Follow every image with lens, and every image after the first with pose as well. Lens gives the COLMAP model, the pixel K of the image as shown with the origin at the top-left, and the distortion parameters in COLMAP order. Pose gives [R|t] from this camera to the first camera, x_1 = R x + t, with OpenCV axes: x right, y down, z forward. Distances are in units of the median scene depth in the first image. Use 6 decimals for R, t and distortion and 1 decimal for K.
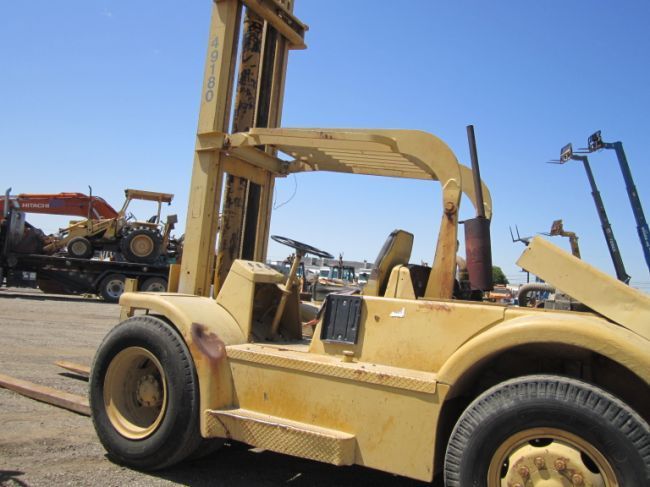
lens RADIAL K [[544.9, 0, 325.3], [0, 544.9, 240.4], [0, 0, 1]] dist [-0.040503, 0.012245]
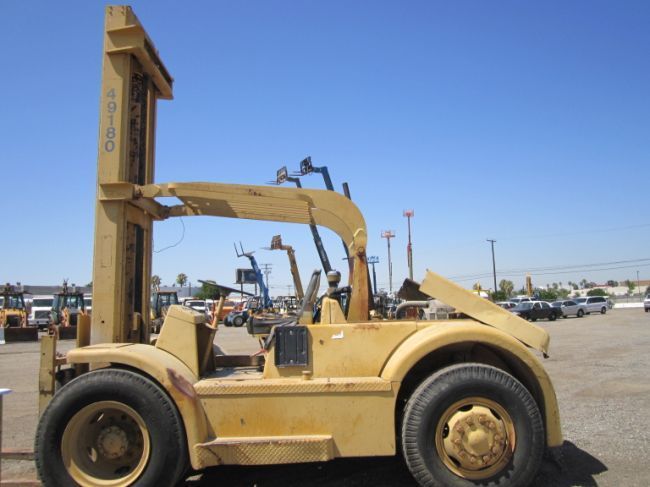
lens RADIAL K [[544.9, 0, 324.3], [0, 544.9, 241.9], [0, 0, 1]] dist [-0.040503, 0.012245]
pose [[0.862471, -0.040459, 0.504487, -0.515064], [0.053215, 0.998524, -0.010896, -0.072155], [-0.503301, 0.036244, 0.863350, -0.097609]]
